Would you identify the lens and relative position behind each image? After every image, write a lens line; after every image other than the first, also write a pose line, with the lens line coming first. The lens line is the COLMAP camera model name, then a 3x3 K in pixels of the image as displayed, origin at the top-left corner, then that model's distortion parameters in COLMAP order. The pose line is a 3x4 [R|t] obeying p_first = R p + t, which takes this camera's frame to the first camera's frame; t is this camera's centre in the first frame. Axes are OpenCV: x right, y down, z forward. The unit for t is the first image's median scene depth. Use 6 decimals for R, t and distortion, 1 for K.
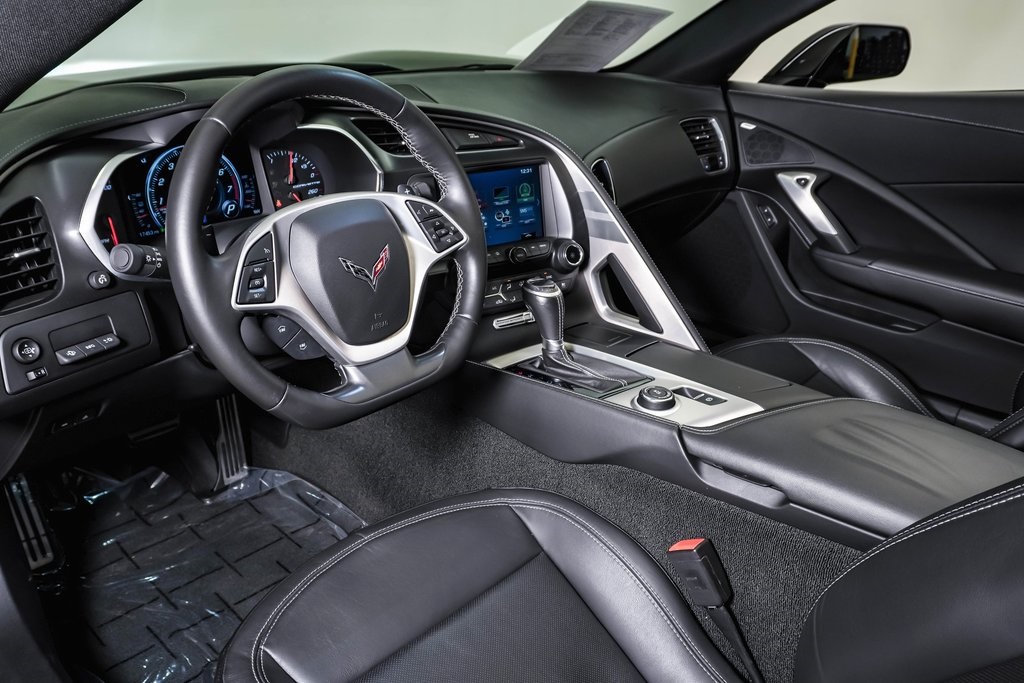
lens RADIAL K [[830.6, 0, 517.2], [0, 830.6, 340.9], [0, 0, 1]] dist [-0.015308, 0.007049]
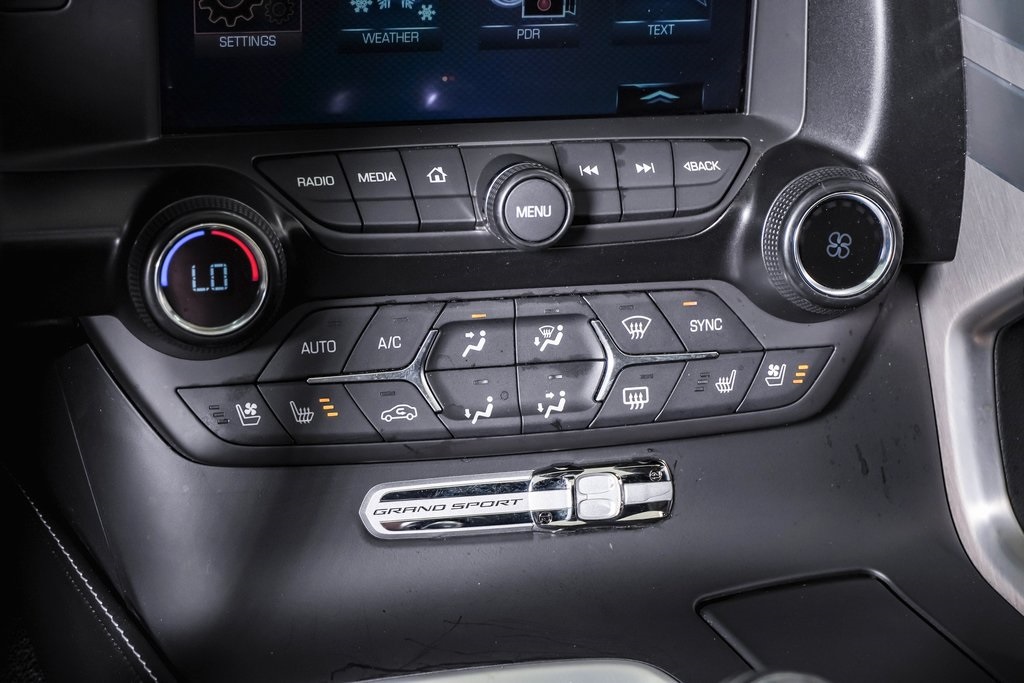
lens RADIAL K [[2173.5, 0, 511.3], [0, 2173.5, 342.0], [0, 0, 1]] dist [0.014193, 0.000000]
pose [[0.936006, 0.224143, -0.271390, 0.161739], [-0.190368, 0.970899, 0.145308, -0.164954], [0.296062, -0.084345, 0.951437, 0.575853]]
